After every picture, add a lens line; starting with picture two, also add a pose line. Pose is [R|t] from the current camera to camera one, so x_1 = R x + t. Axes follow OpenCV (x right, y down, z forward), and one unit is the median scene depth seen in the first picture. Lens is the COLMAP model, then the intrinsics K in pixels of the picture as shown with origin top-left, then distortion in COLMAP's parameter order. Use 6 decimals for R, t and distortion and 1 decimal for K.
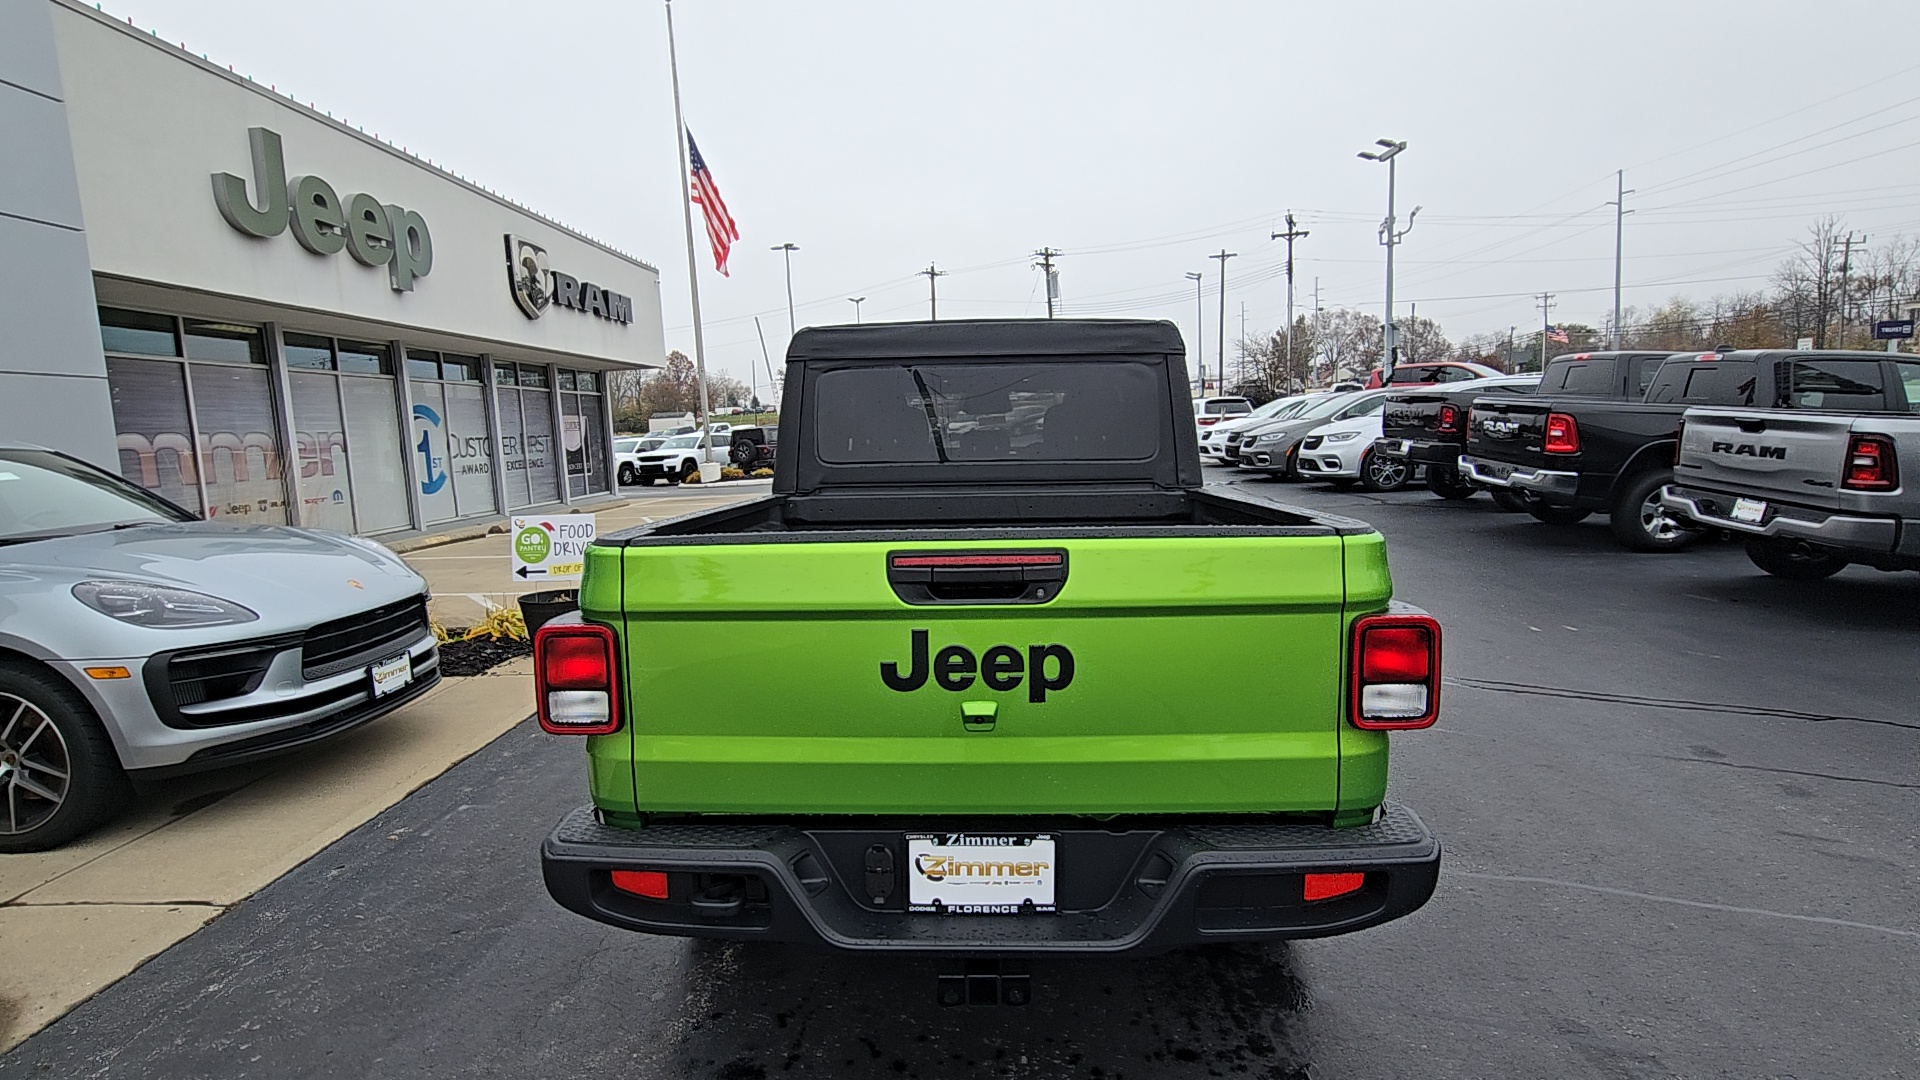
lens RADIAL K [[965.5, 0, 950.9], [0, 965.5, 550.4], [0, 0, 1]] dist [0.001299, -0.001444]
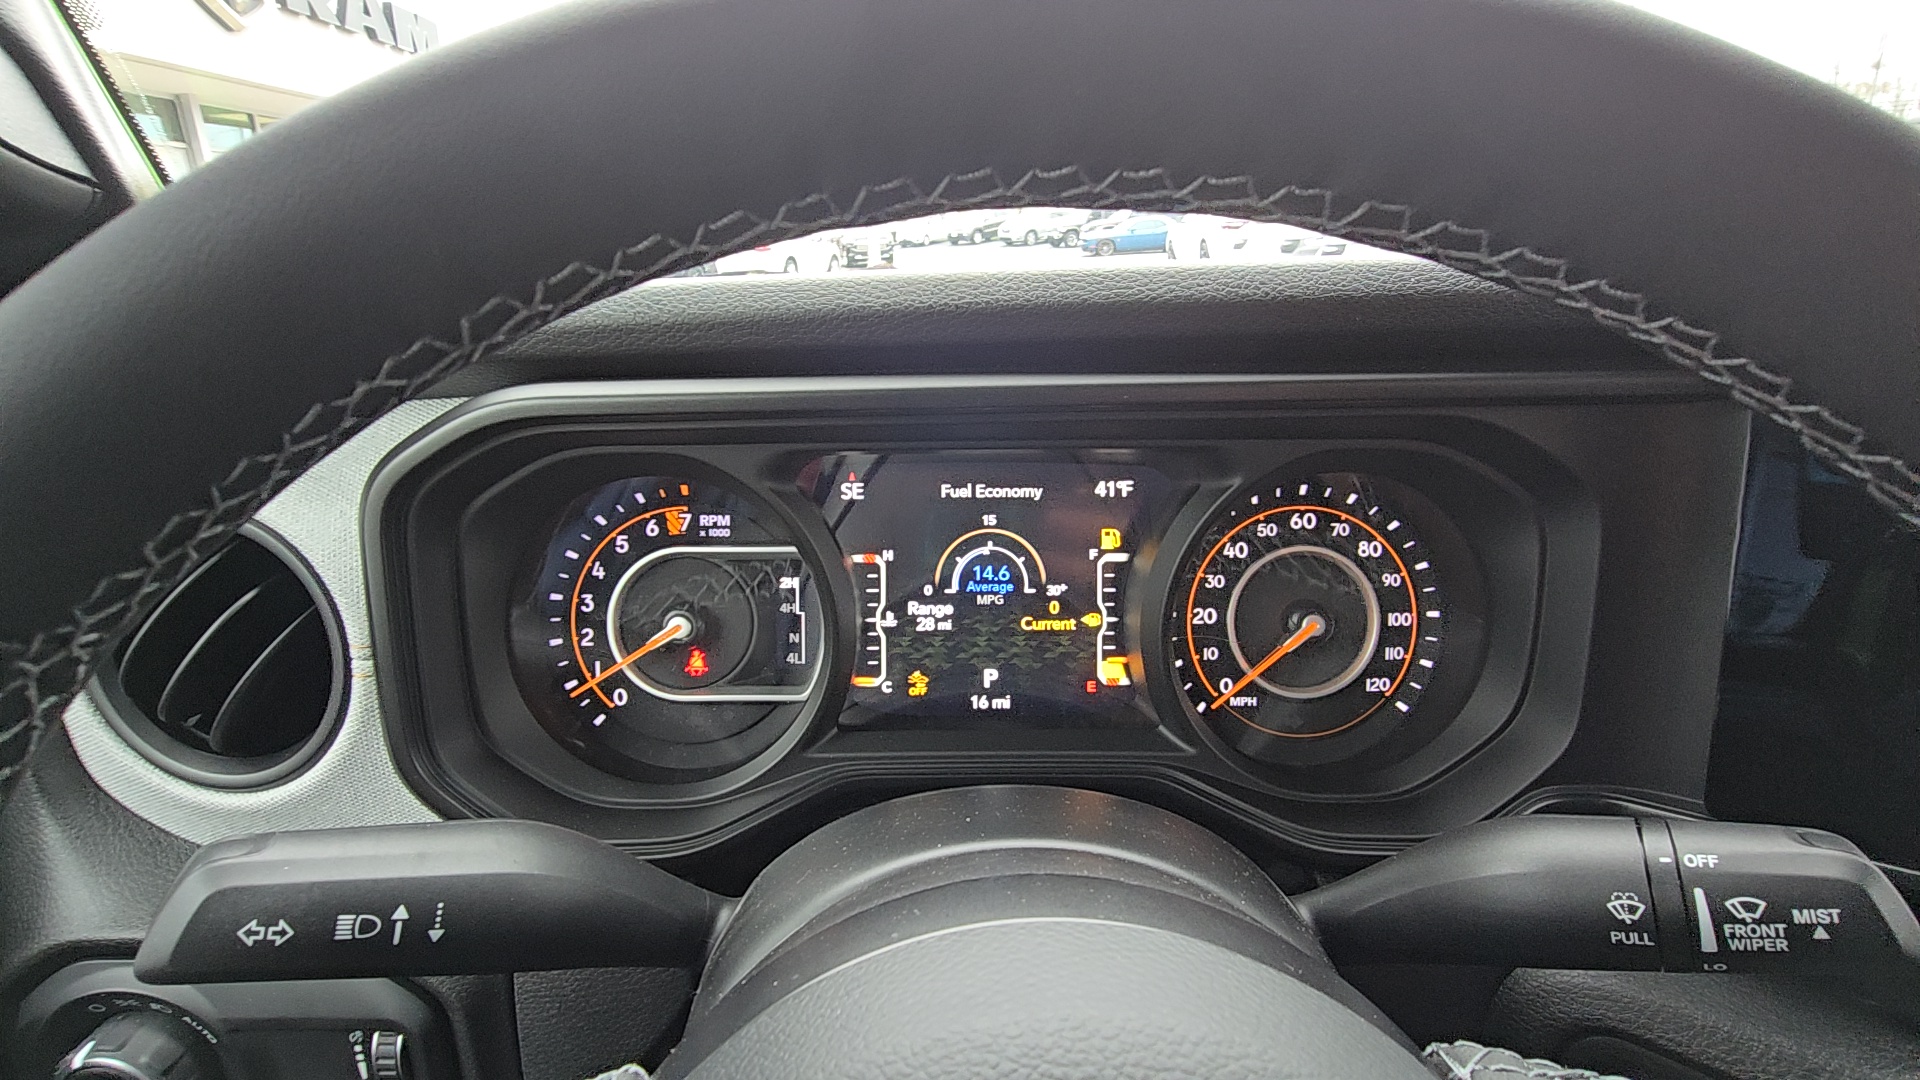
lens RADIAL K [[965.5, 0, 950.0], [0, 965.5, 546.9], [0, 0, 1]] dist [0.001299, -0.001444]
pose [[0.998557, -0.003971, 0.053553, -0.014447], [-0.005987, 0.982813, 0.184504, -0.035522], [-0.053365, -0.184559, 0.981372, 0.339785]]
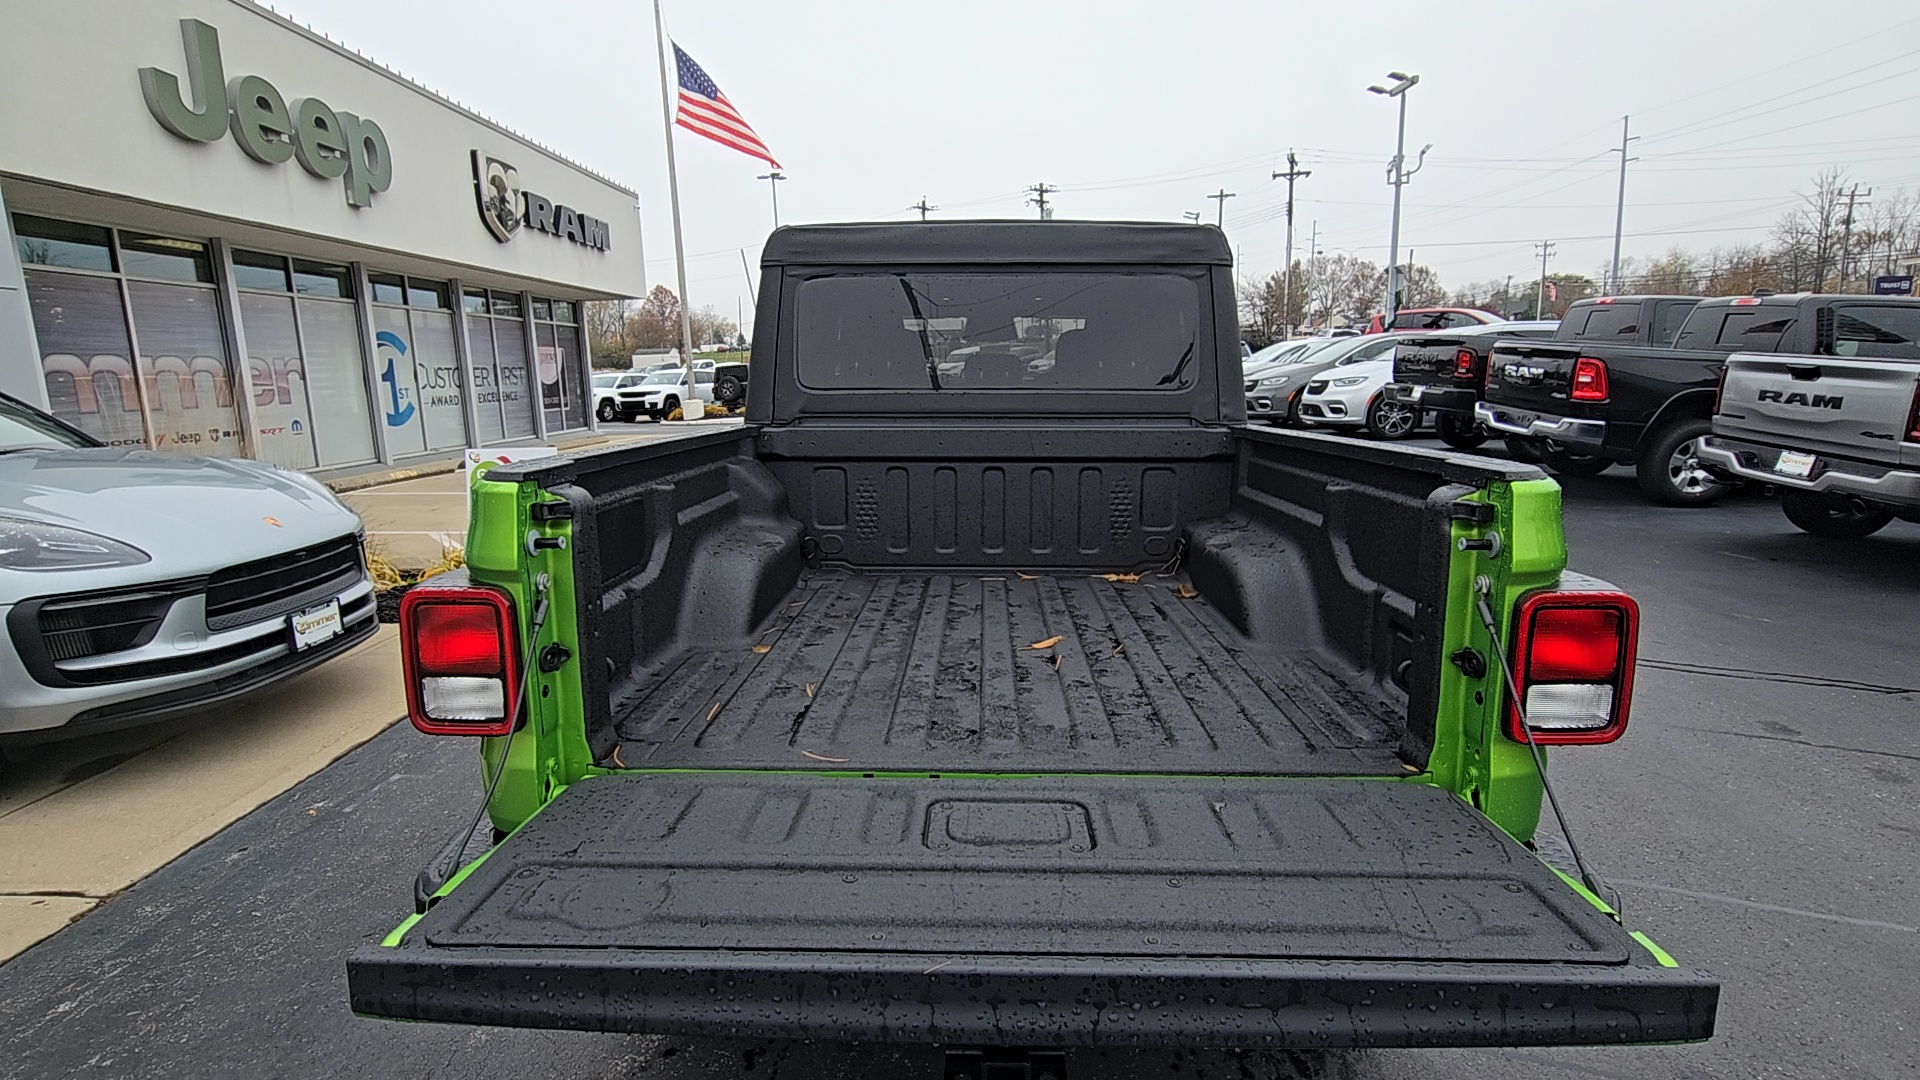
lens RADIAL K [[965.5, 0, 951.2], [0, 965.5, 551.3], [0, 0, 1]] dist [0.001299, -0.001444]
pose [[0.999793, 0.014197, 0.014558, -0.003273], [-0.015039, 0.998117, 0.059459, 0.000031], [-0.013687, -0.059665, 0.998125, 0.033084]]
